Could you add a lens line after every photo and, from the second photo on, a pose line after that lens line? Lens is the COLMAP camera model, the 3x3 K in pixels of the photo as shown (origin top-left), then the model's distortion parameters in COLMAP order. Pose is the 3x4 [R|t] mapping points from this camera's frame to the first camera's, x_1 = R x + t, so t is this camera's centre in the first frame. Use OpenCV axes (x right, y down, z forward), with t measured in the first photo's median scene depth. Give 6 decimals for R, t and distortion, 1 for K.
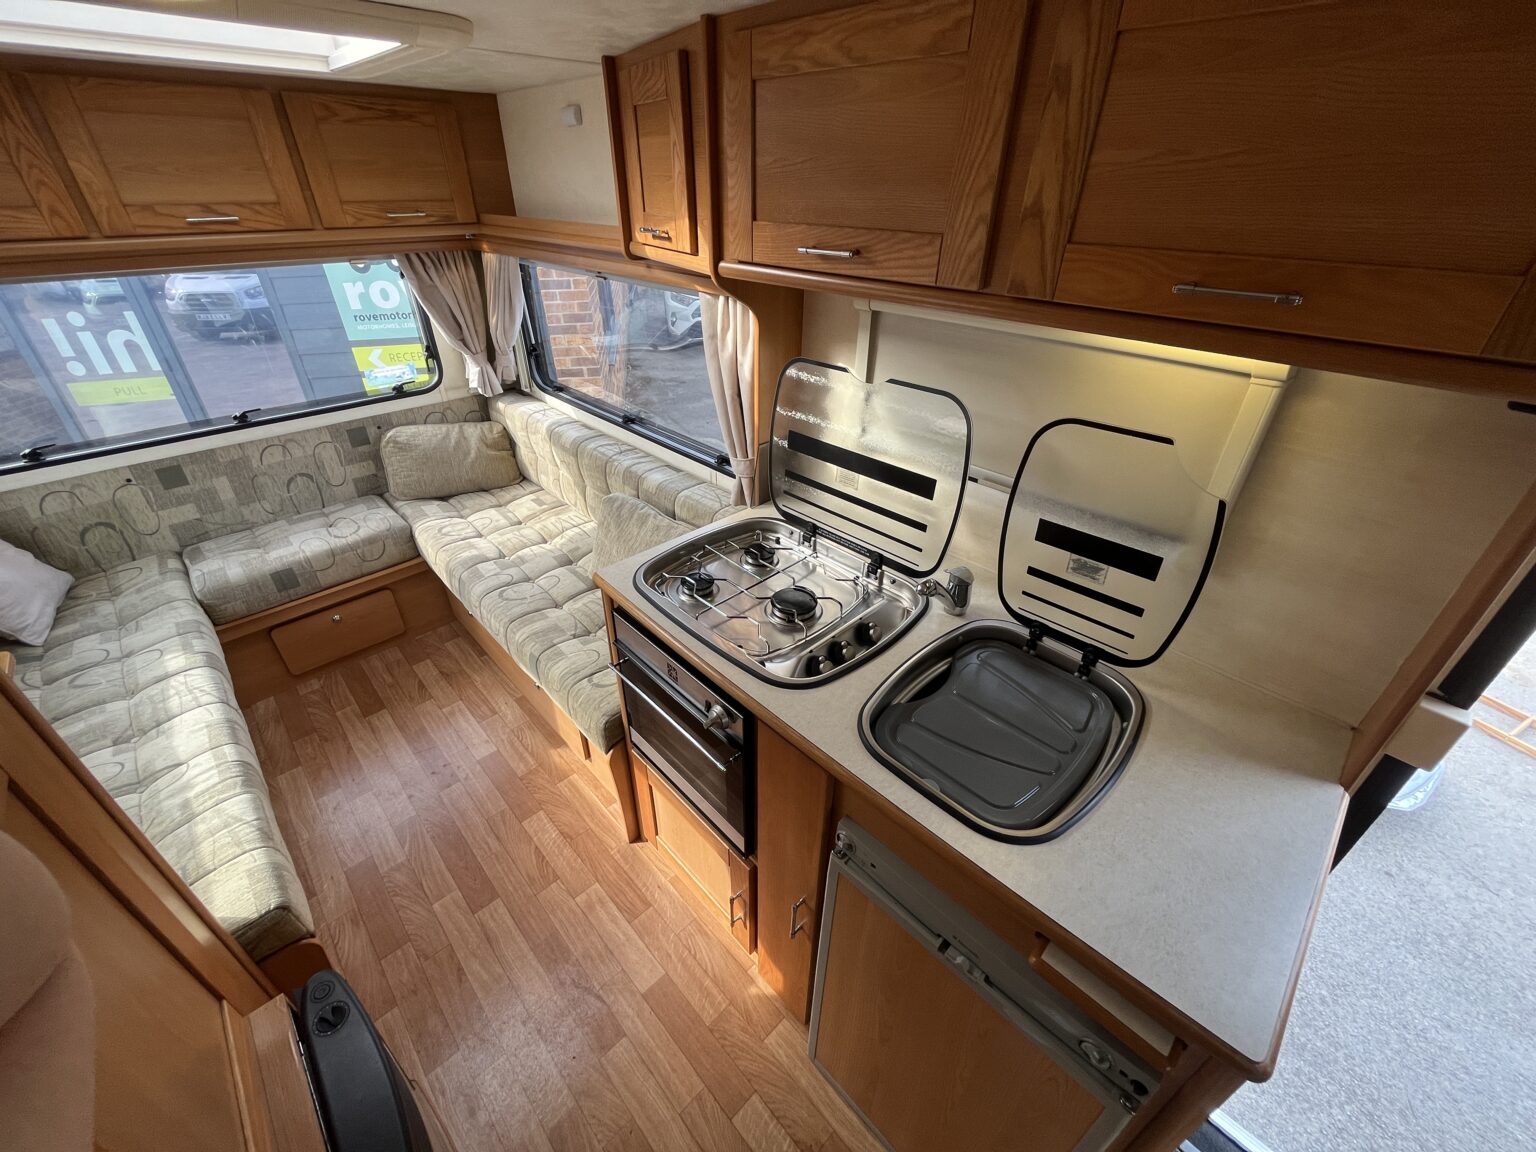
lens RADIAL K [[617.8, 0, 765.8], [0, 617.8, 569.6], [0, 0, 1]] dist [-0.003051, -0.000710]
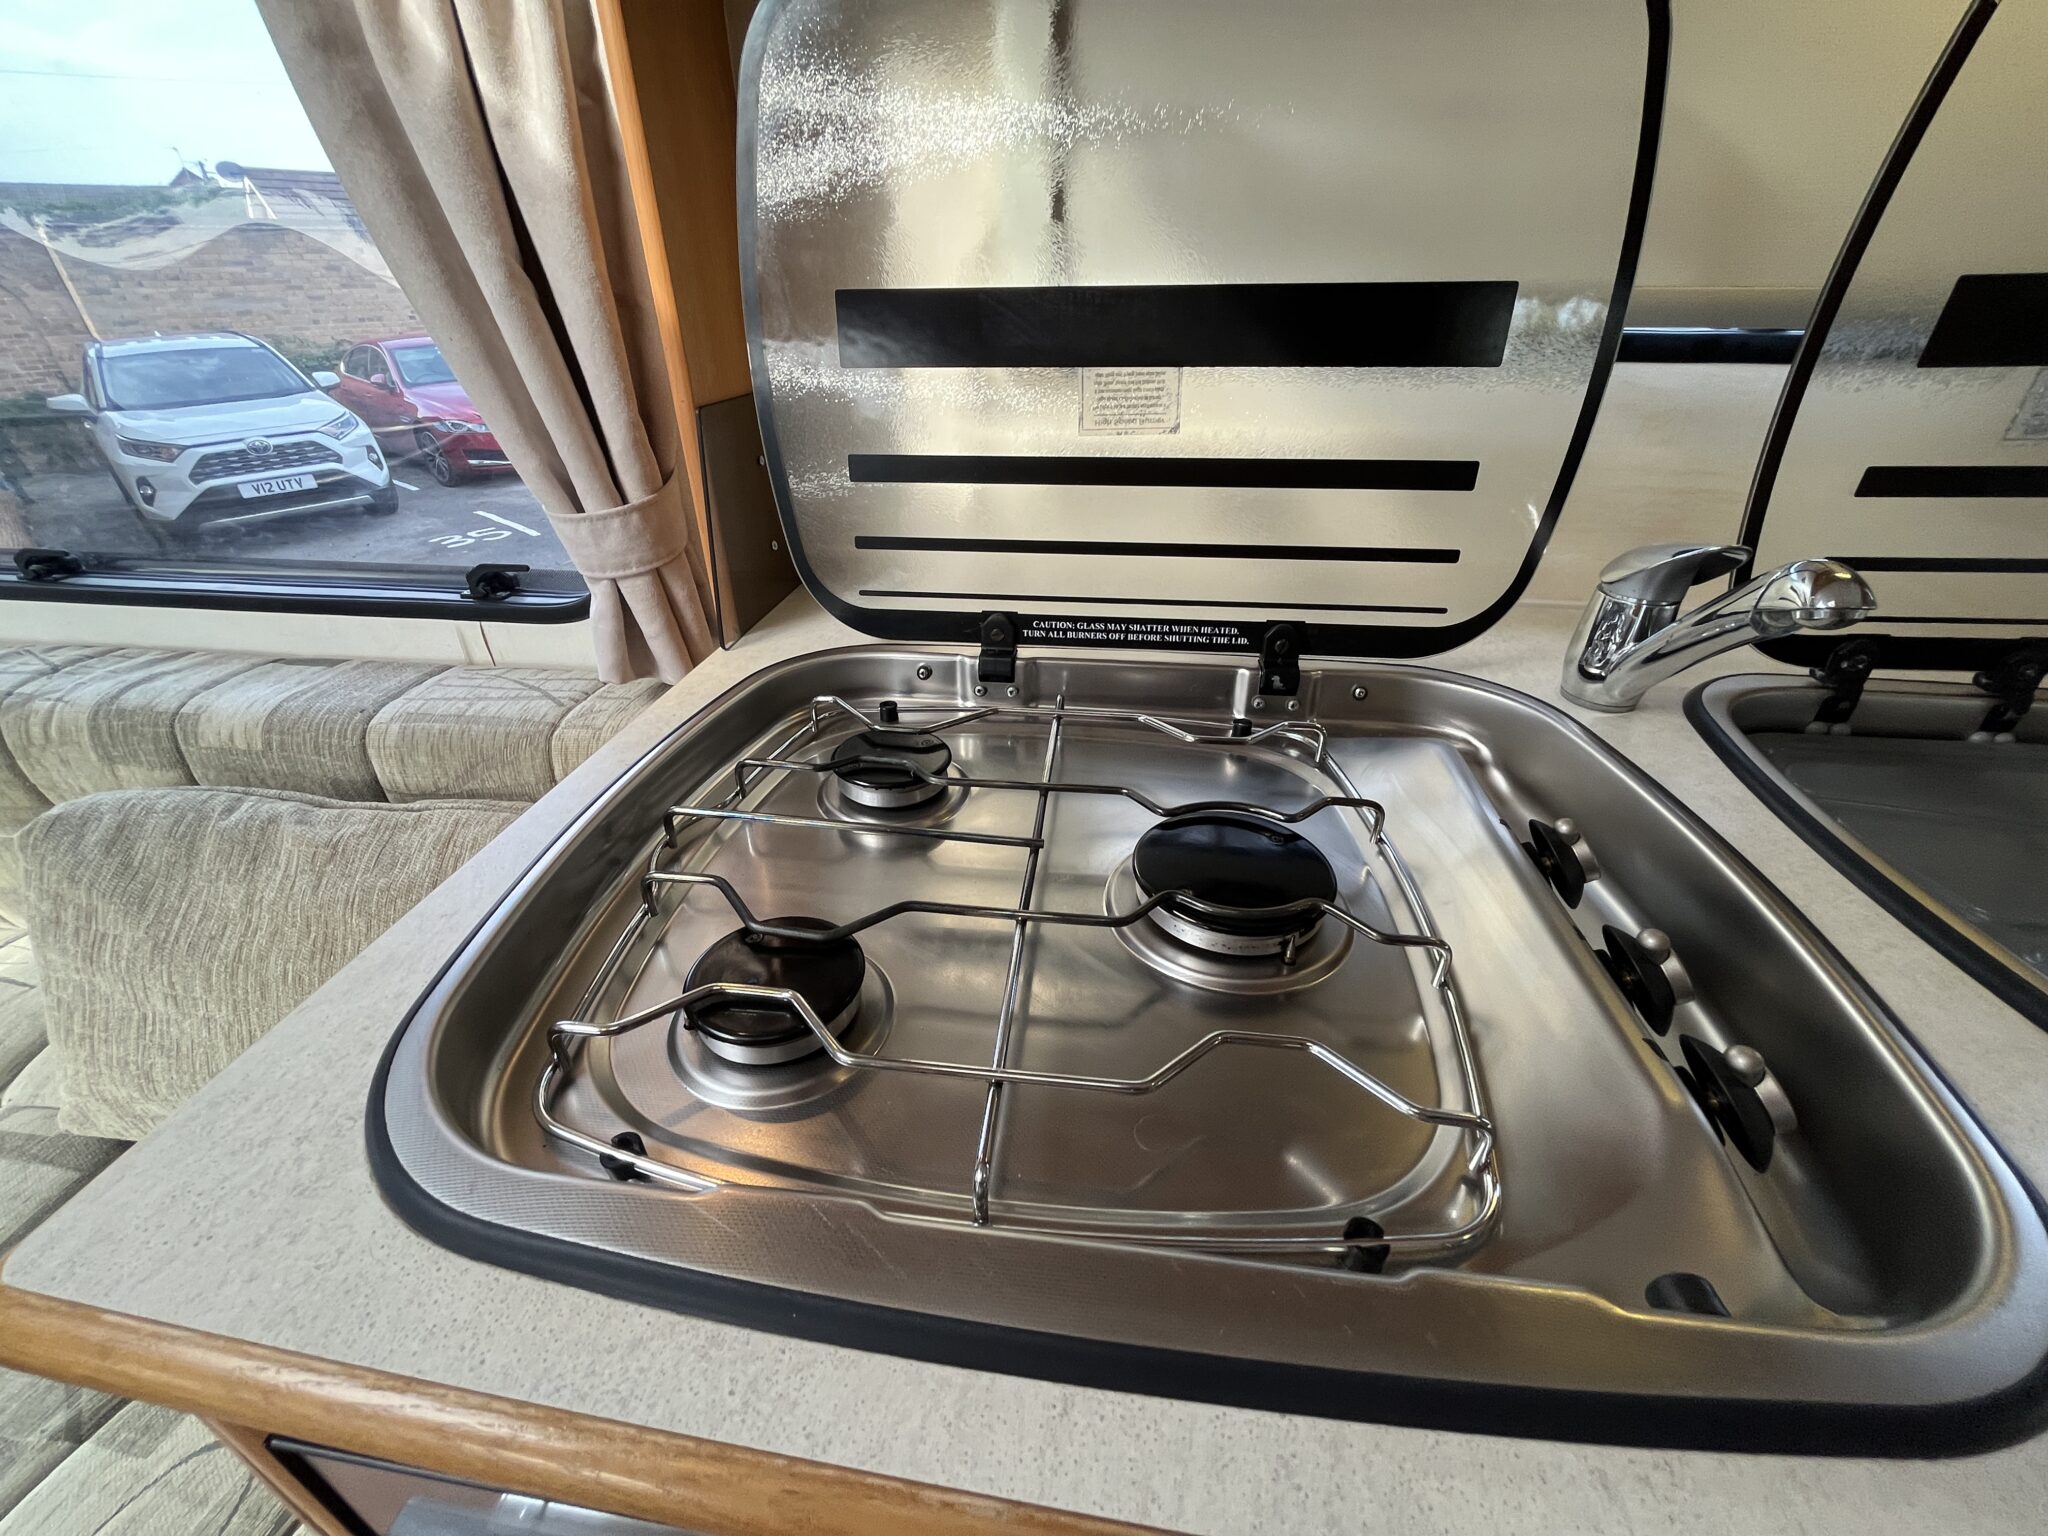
lens RADIAL K [[823.8, 0, 1019.5], [0, 823.8, 761.4], [0, 0, 1]] dist [-0.003051, -0.000710]
pose [[0.780992, -0.321607, 0.535370, -0.101110], [0.340377, 0.937907, 0.066879, -0.021470], [-0.523636, 0.129995, 0.841966, 0.448559]]
